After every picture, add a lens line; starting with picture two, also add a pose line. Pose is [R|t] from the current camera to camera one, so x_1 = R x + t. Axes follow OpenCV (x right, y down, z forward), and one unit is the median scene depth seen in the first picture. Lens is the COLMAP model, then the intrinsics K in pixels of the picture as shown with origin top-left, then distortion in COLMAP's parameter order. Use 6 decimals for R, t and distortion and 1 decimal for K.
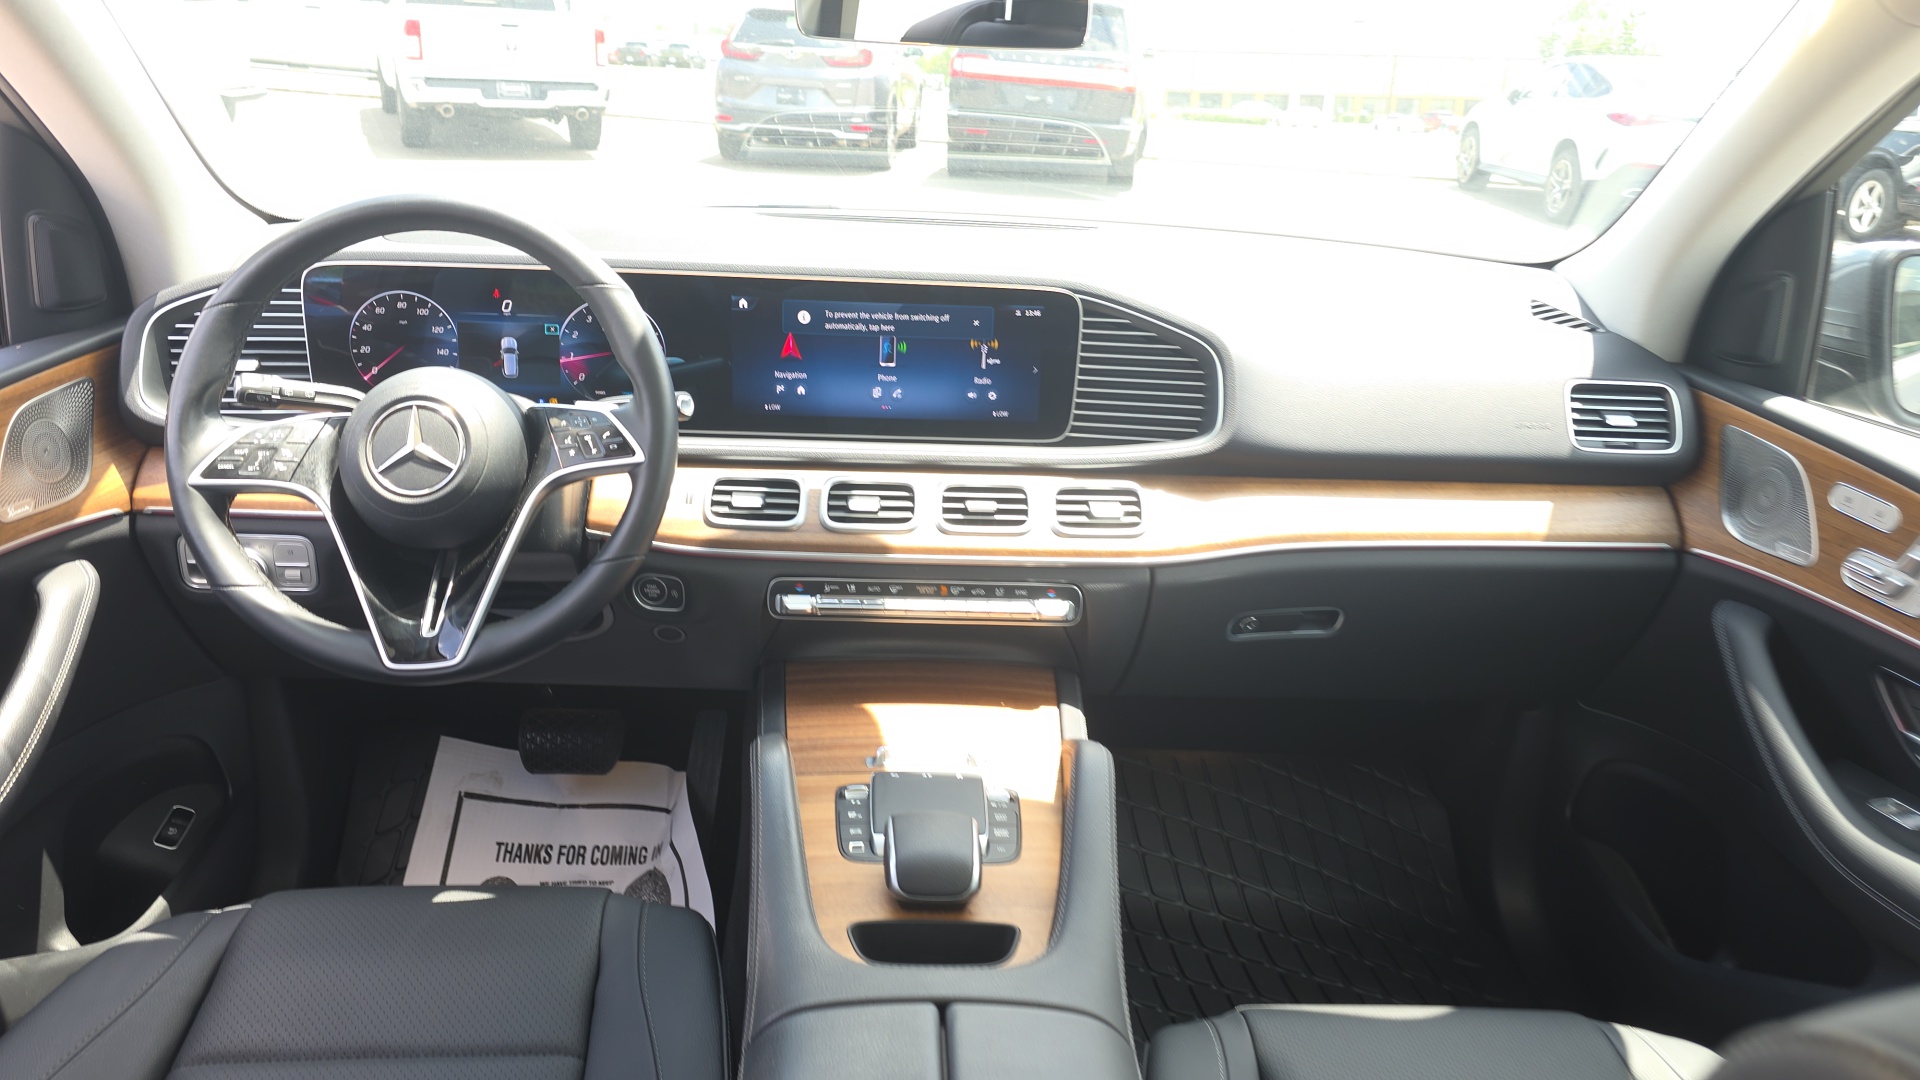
lens RADIAL K [[1304.4, 0, 944.6], [0, 1304.4, 500.5], [0, 0, 1]] dist [0.082503, -0.094187]
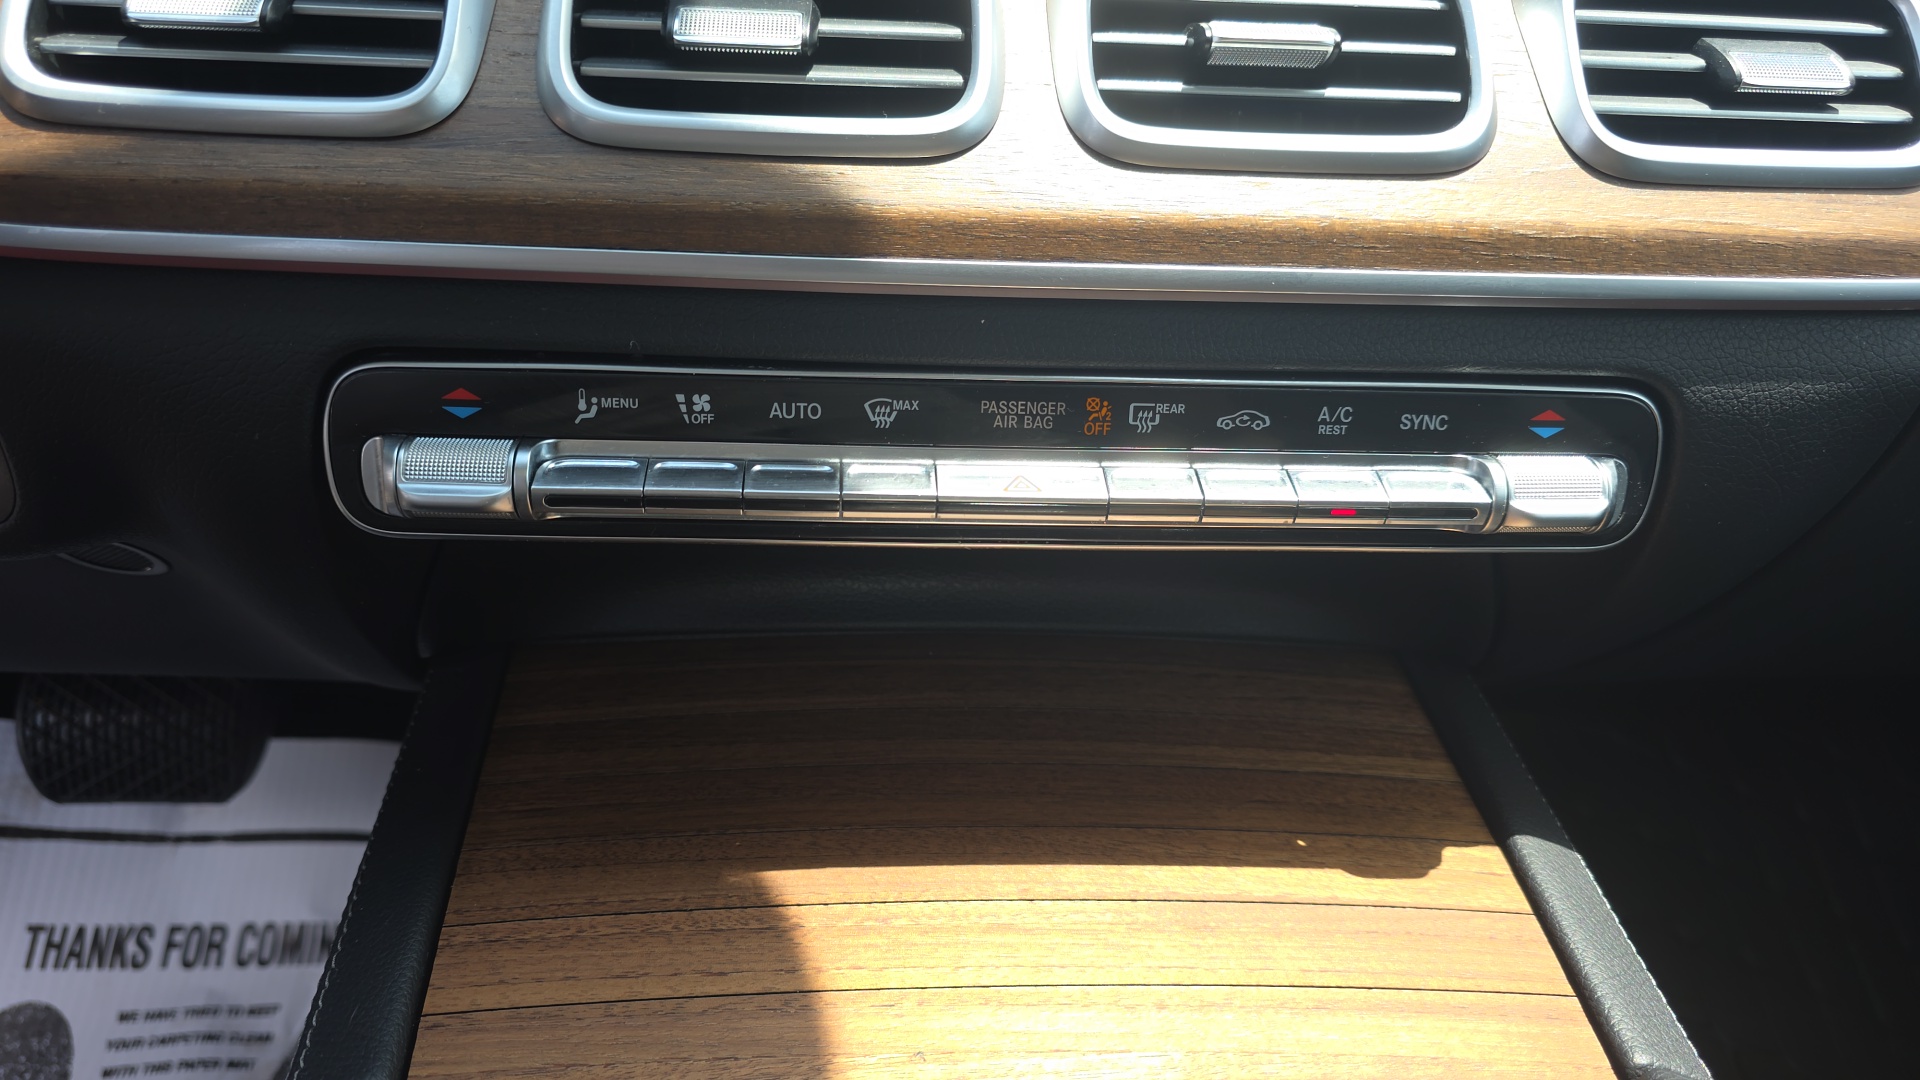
lens RADIAL K [[1332.2, 0, 947.1], [0, 1332.2, 553.1], [0, 0, 1]] dist [0.056344, -0.060664]
pose [[0.999518, -0.005707, 0.030502, -0.034235], [-0.000417, 0.980384, 0.197095, 0.045443], [-0.031028, -0.197012, 0.979910, 0.750387]]
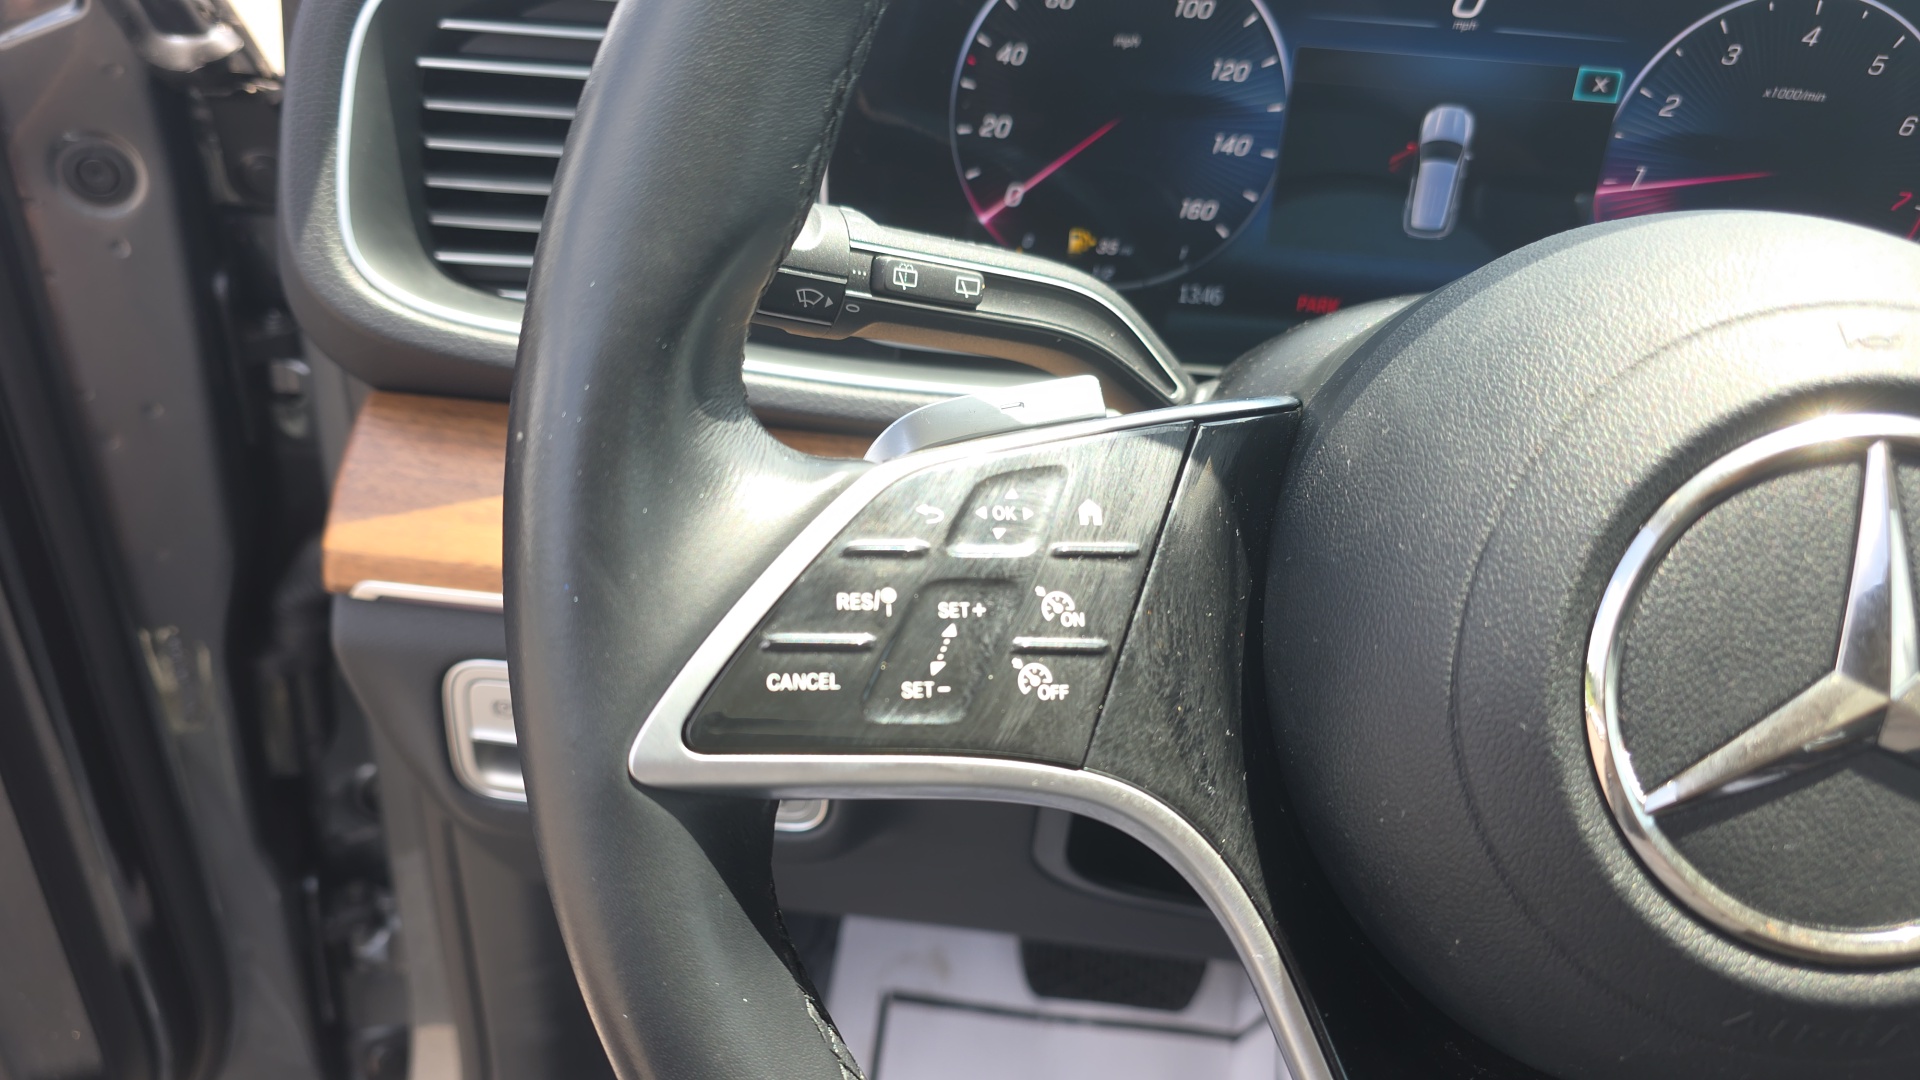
lens RADIAL K [[1347.4, 0, 944.3], [0, 1347.4, 548.4], [0, 0, 1]] dist [0.027413, -0.054225]
pose [[0.993325, 0.074841, -0.087778, -0.416669], [-0.060377, 0.985720, 0.157195, -0.064641], [0.098289, -0.150846, 0.983659, 0.665087]]
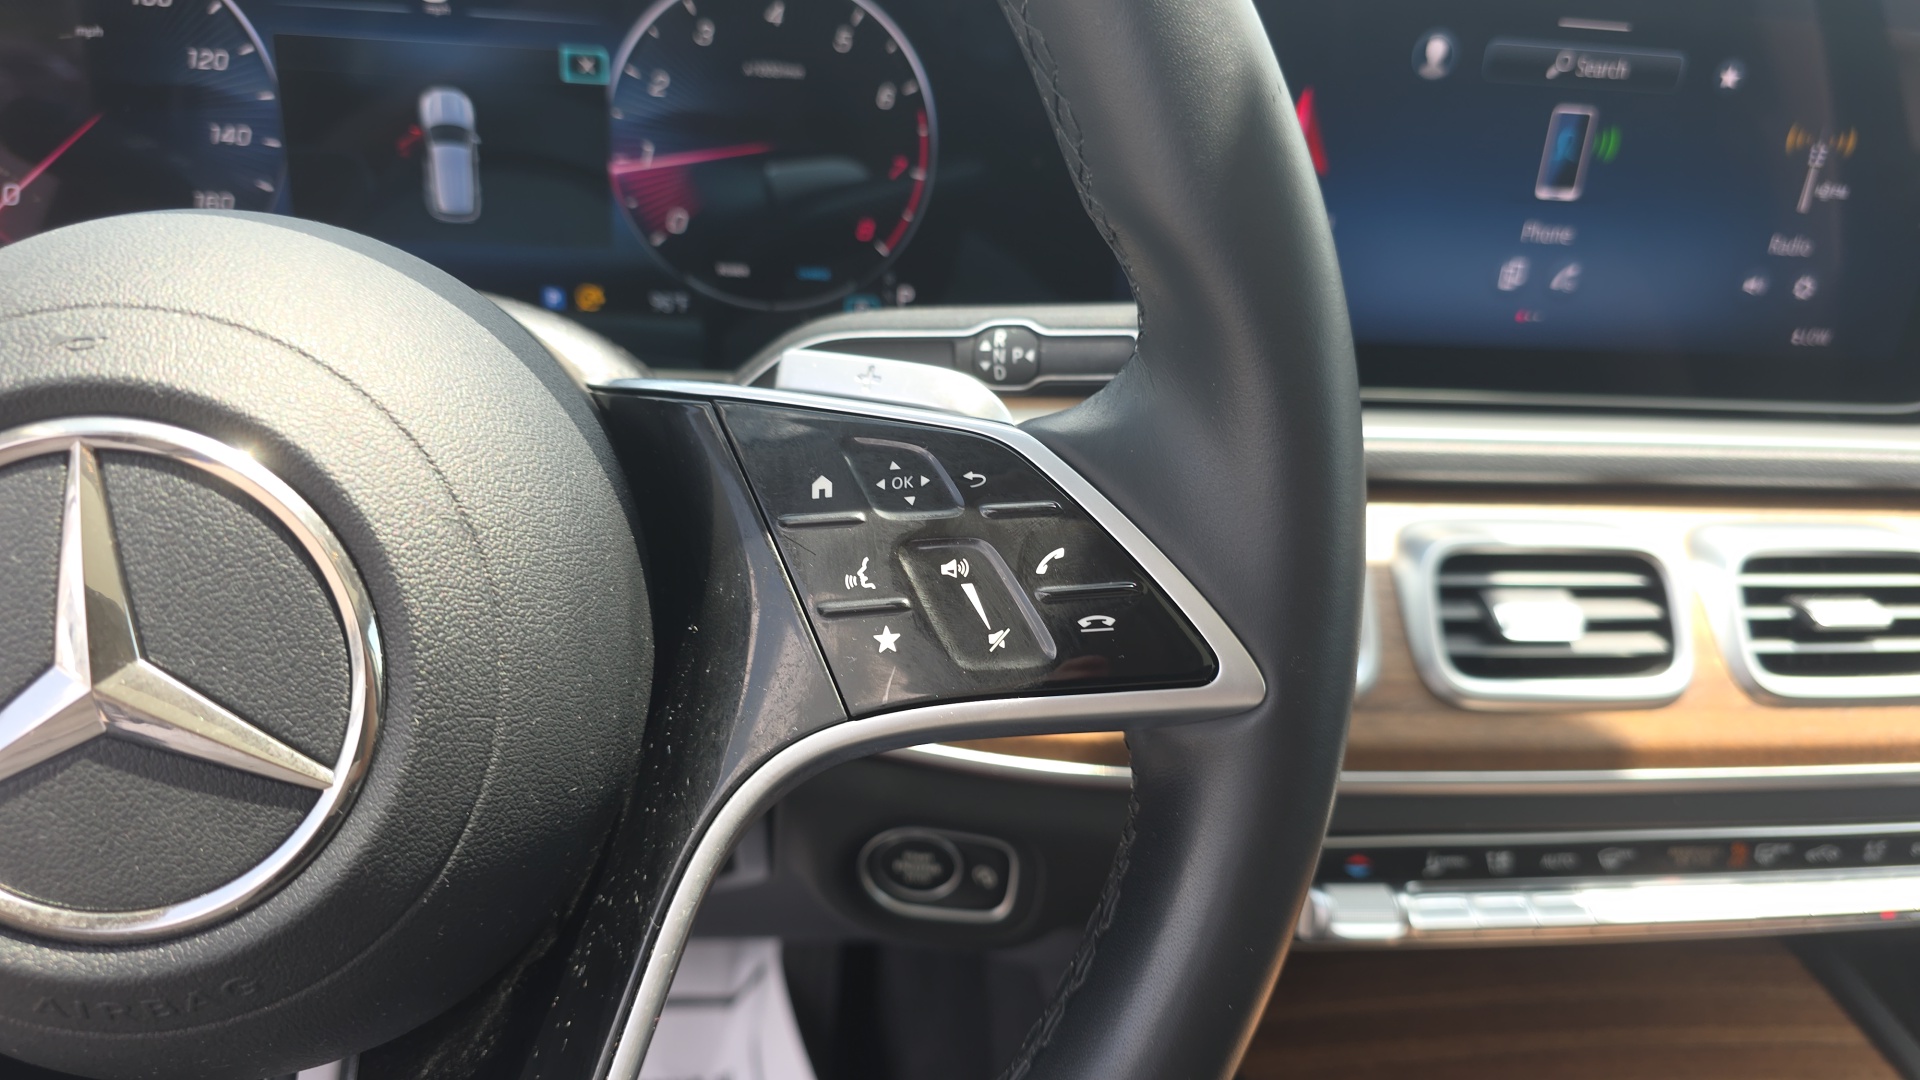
lens RADIAL K [[1367.7, 0, 943.2], [0, 1367.7, 543.1], [0, 0, 1]] dist [0.009408, -0.032870]
pose [[0.995255, -0.007461, 0.097016, -0.248008], [-0.009242, 0.985299, 0.170590, -0.075134], [-0.096862, -0.170677, 0.980554, 0.658421]]
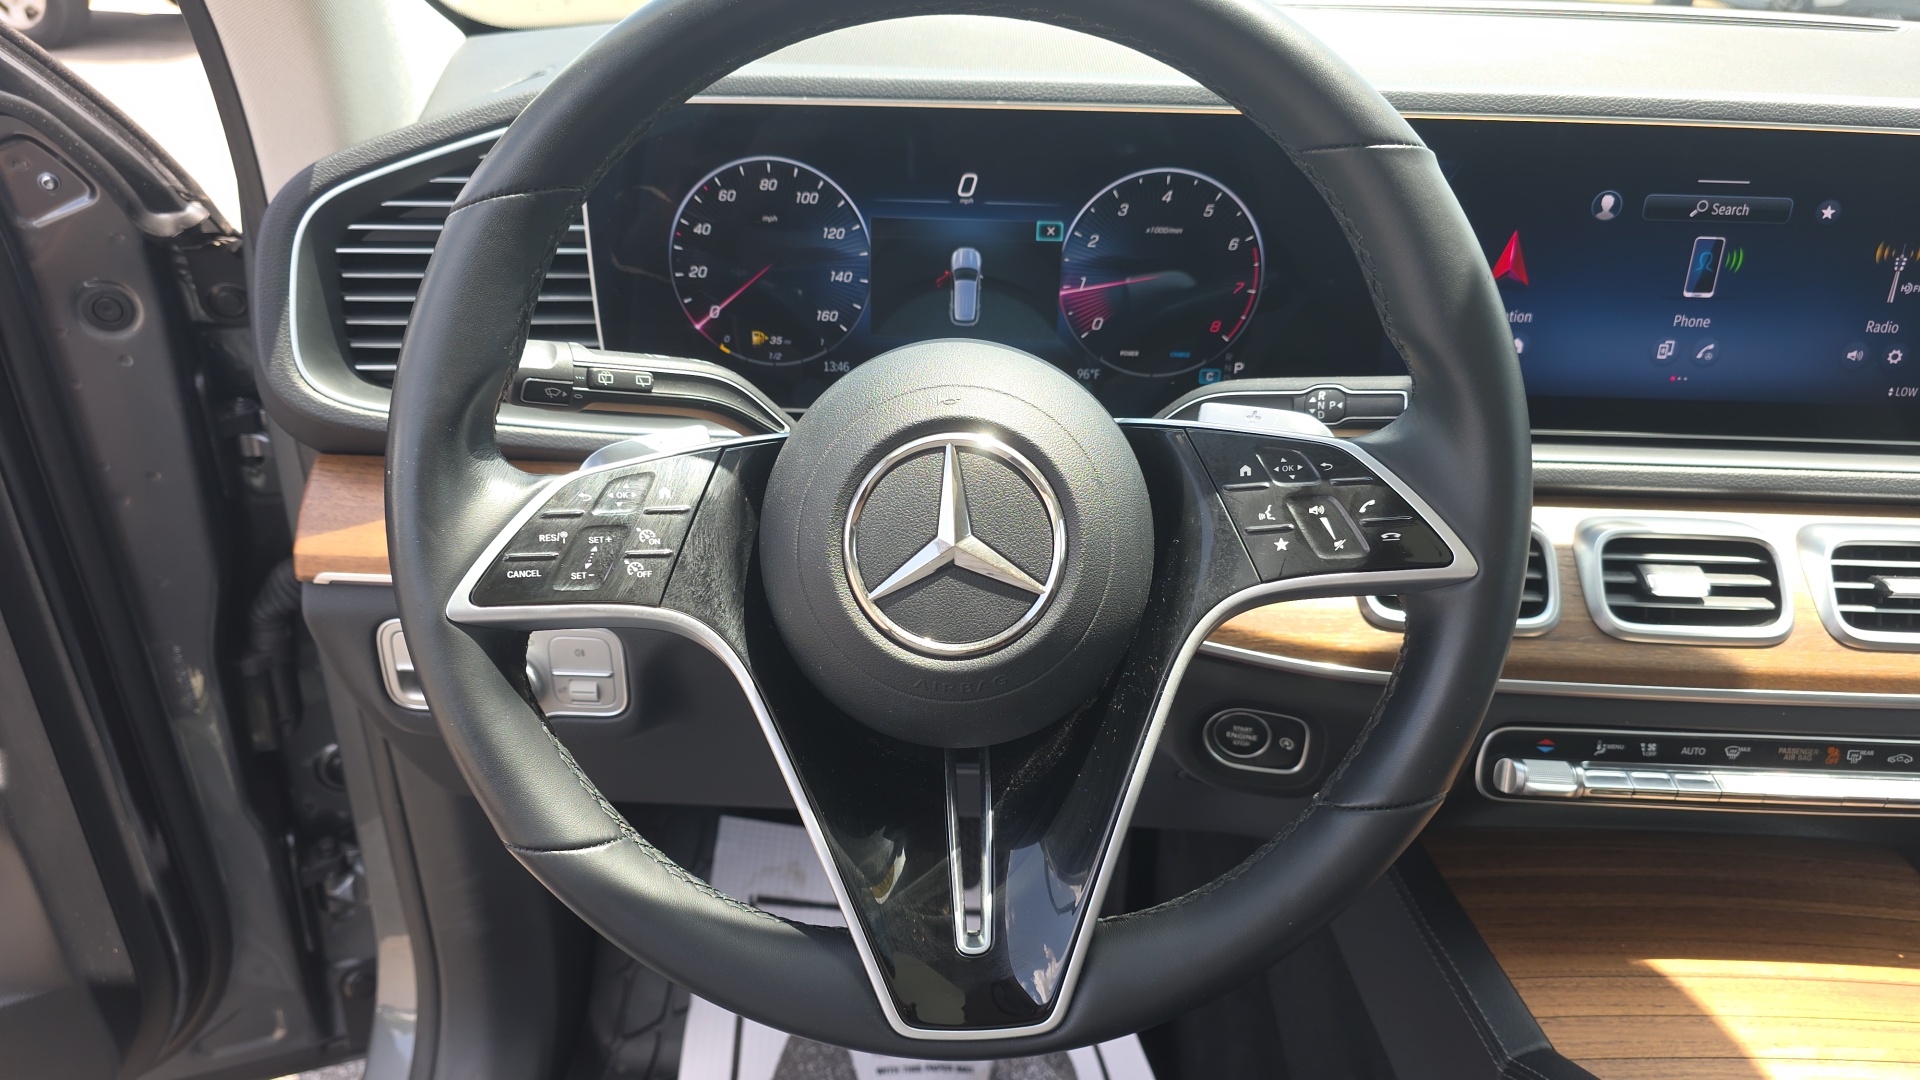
lens RADIAL K [[1332.2, 0, 947.1], [0, 1332.2, 553.1], [0, 0, 1]] dist [0.056344, -0.060664]
pose [[0.998408, 0.012621, -0.054980, -0.310468], [-0.004671, 0.989799, 0.142392, -0.080196], [0.056216, -0.141909, 0.988282, 0.466177]]
